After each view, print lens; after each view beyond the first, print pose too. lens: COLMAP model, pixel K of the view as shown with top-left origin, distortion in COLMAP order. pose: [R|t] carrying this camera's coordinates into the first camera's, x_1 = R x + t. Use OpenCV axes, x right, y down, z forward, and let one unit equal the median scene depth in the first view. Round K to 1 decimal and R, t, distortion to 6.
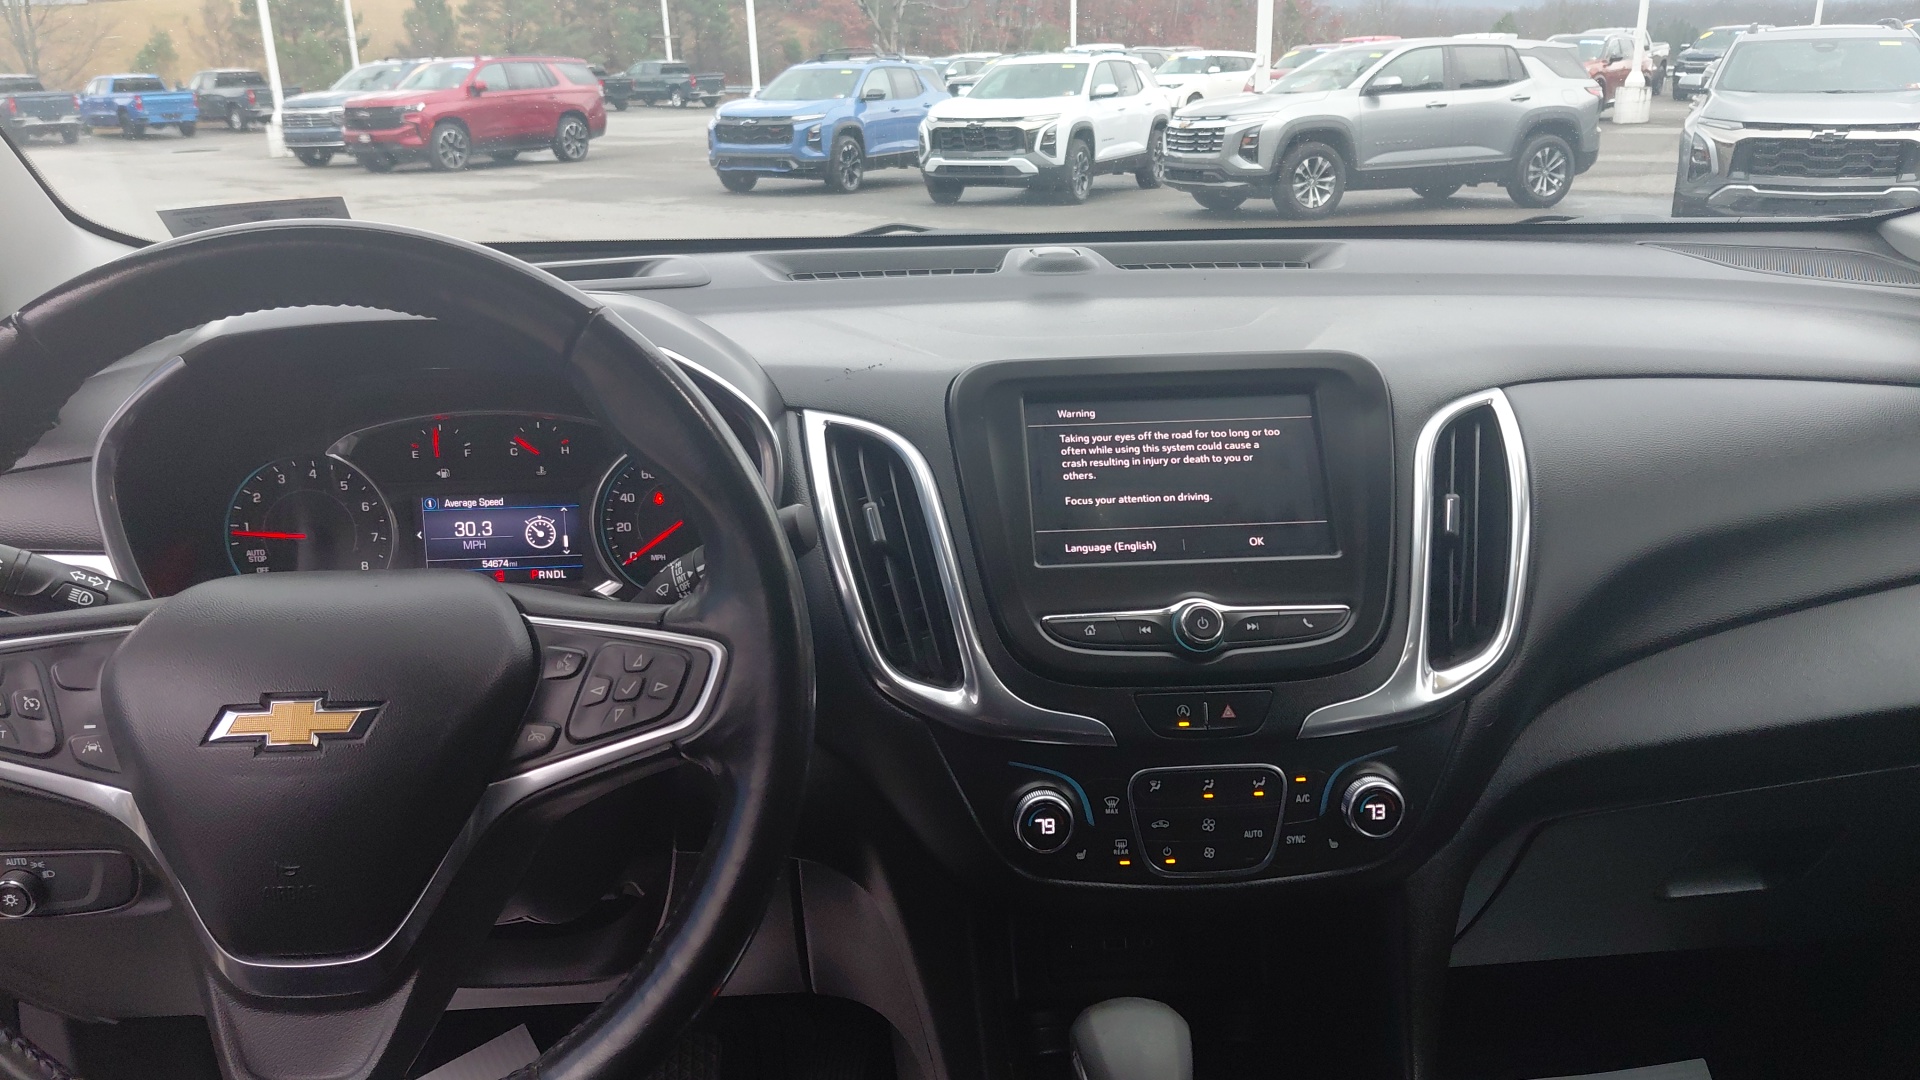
lens RADIAL K [[1406.4, 0, 949.8], [0, 1406.4, 539.8], [0, 0, 1]] dist [-0.032144, -0.009728]
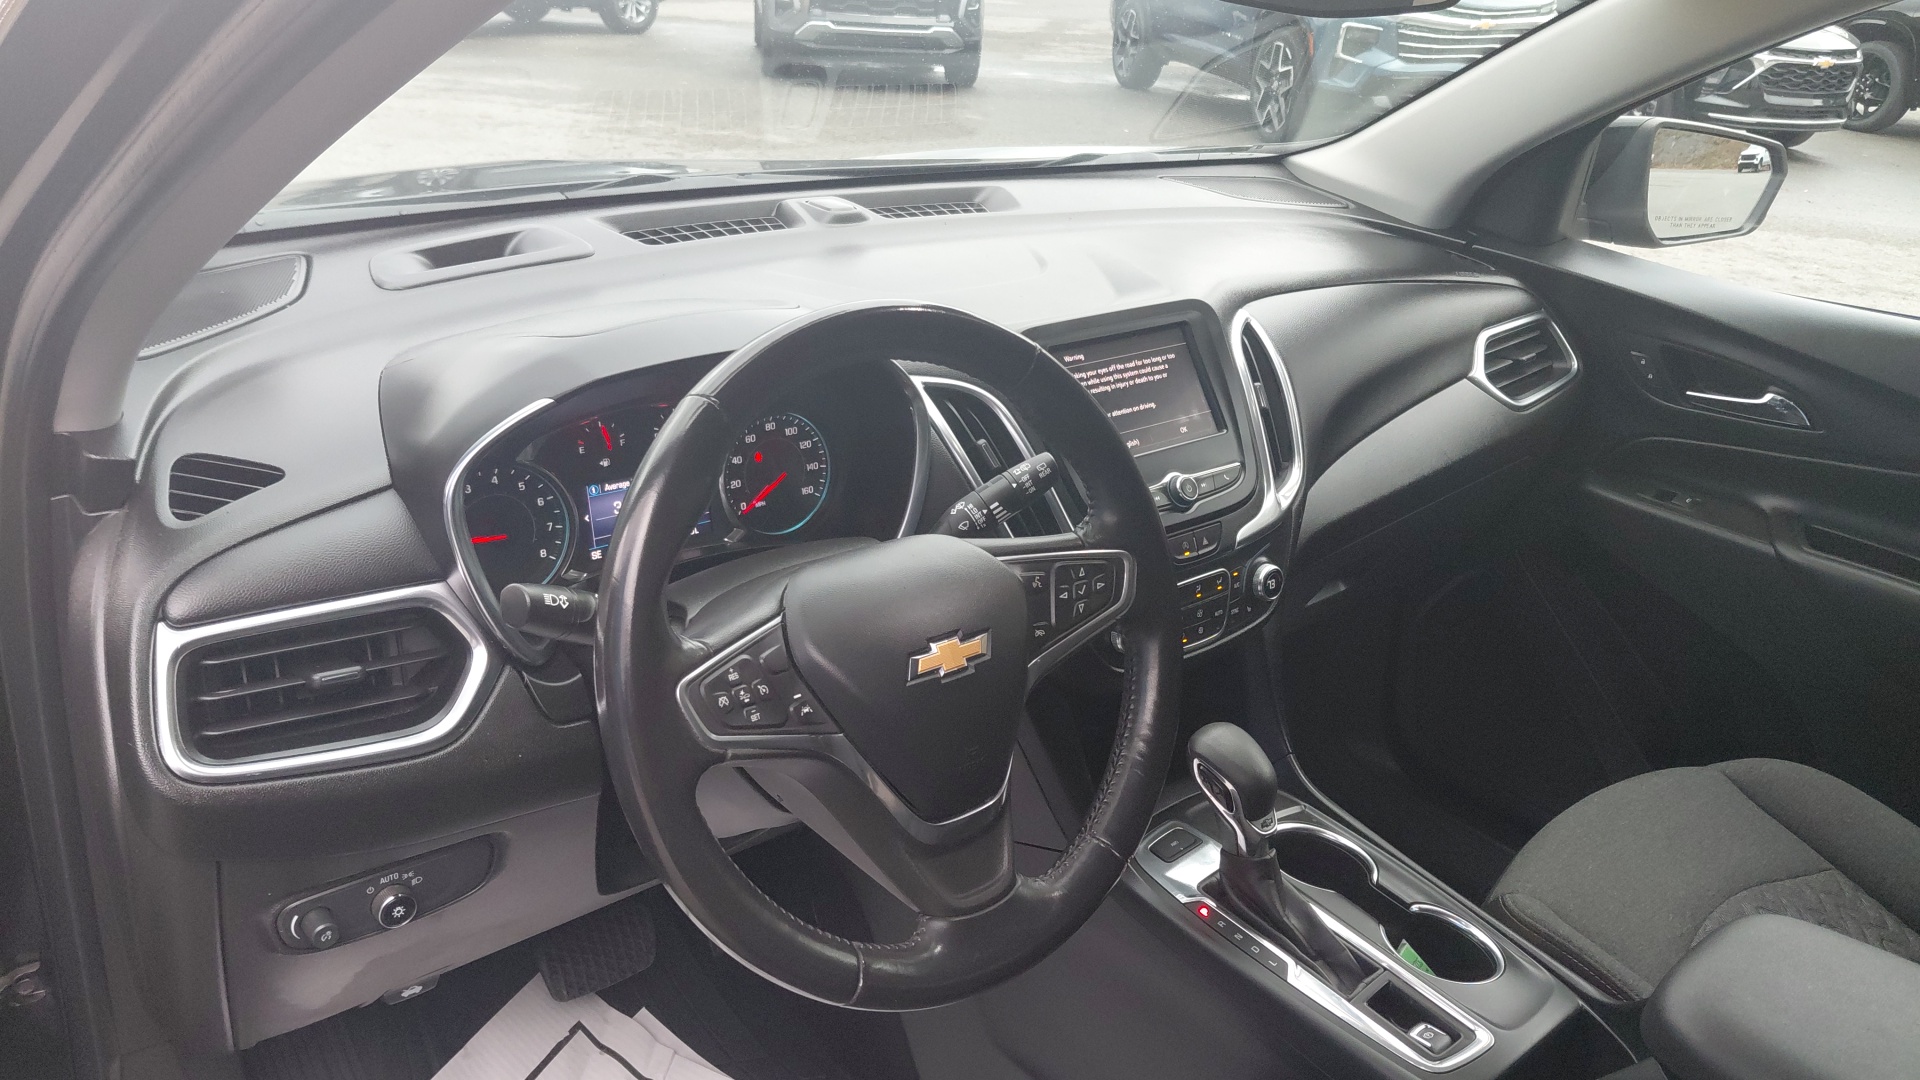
lens RADIAL K [[1406.4, 0, 966.1], [0, 1406.4, 533.0], [0, 0, 1]] dist [-0.032144, -0.009728]
pose [[0.796199, -0.176613, 0.578683, -0.919059], [0.105079, 0.982277, 0.155214, -0.157932], [-0.595840, -0.062774, 0.800646, -0.105466]]
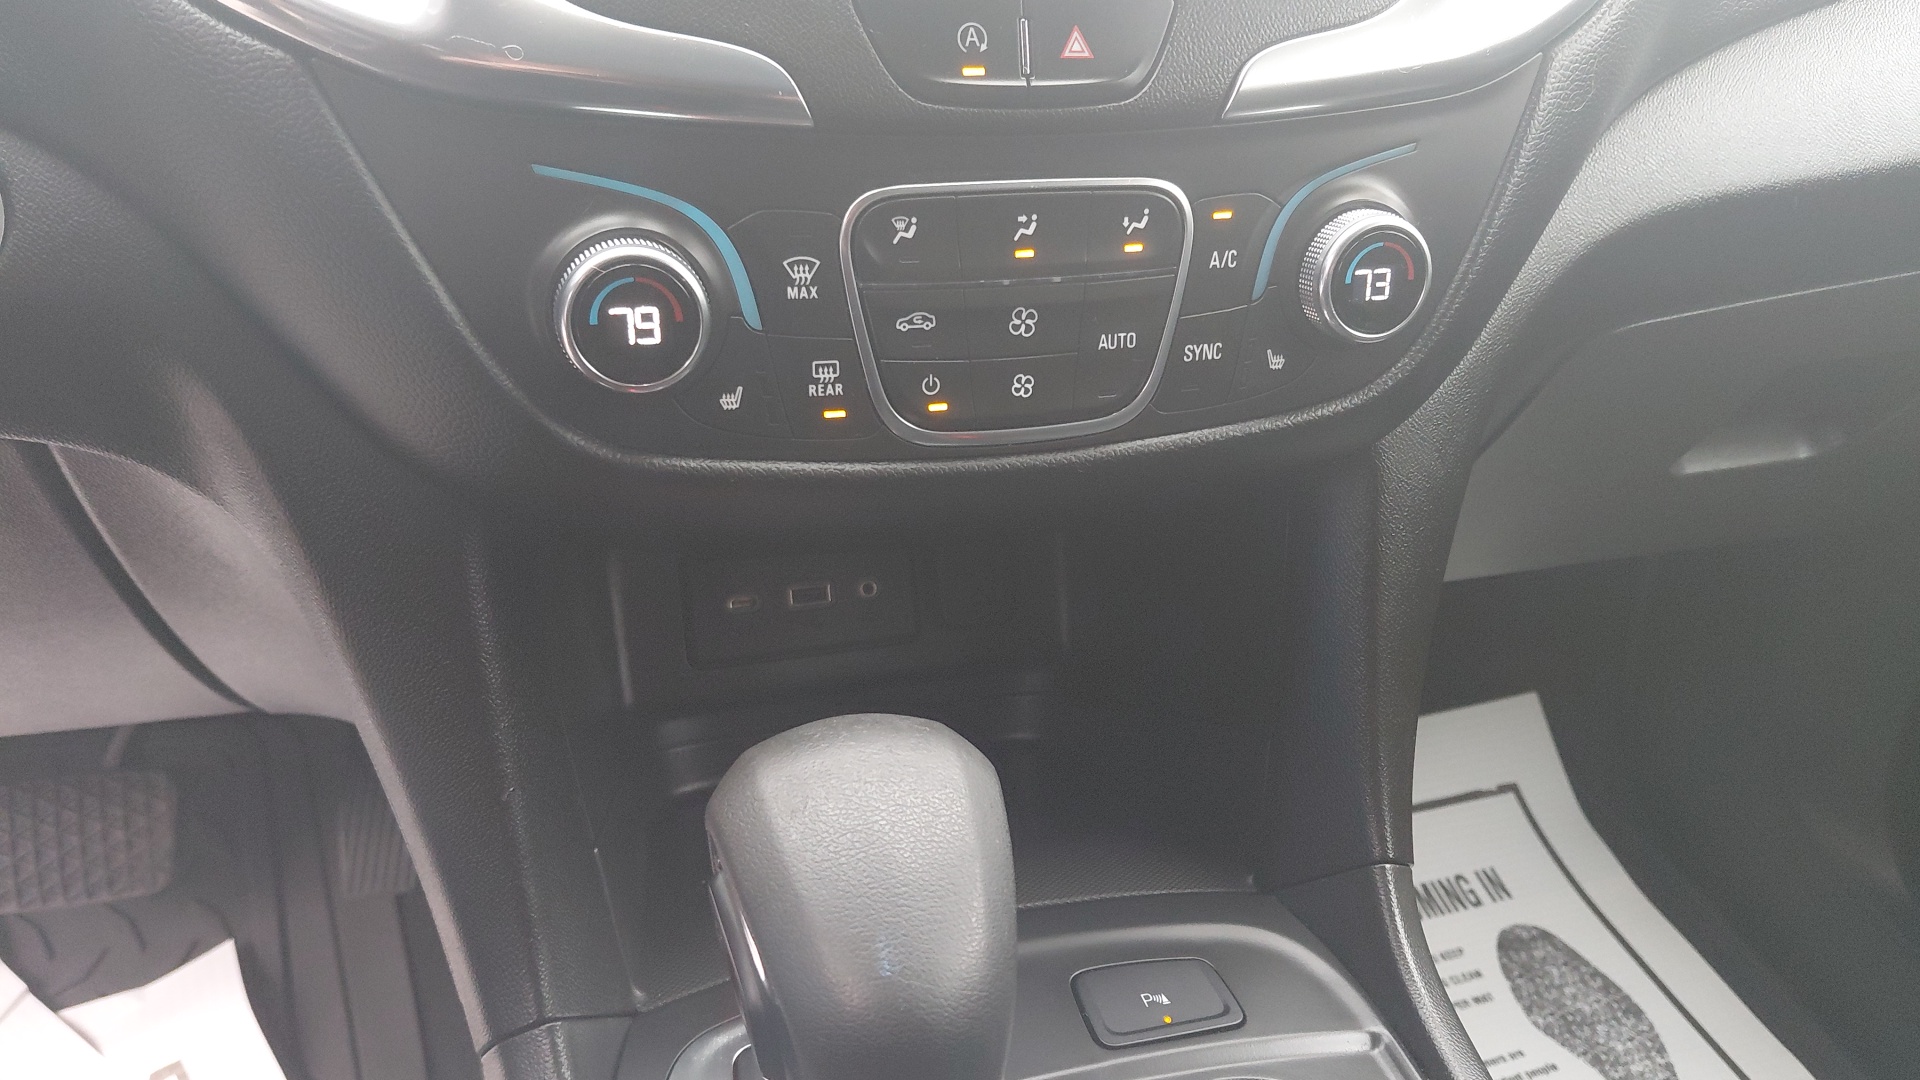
lens RADIAL K [[1406.4, 0, 973.3], [0, 1406.4, 521.5], [0, 0, 1]] dist [-0.032144, -0.009728]
pose [[0.967999, -0.057016, 0.244392, 0.058255], [-0.002846, 0.971293, 0.237871, 0.158276], [-0.250938, -0.230954, 0.940048, 0.573160]]
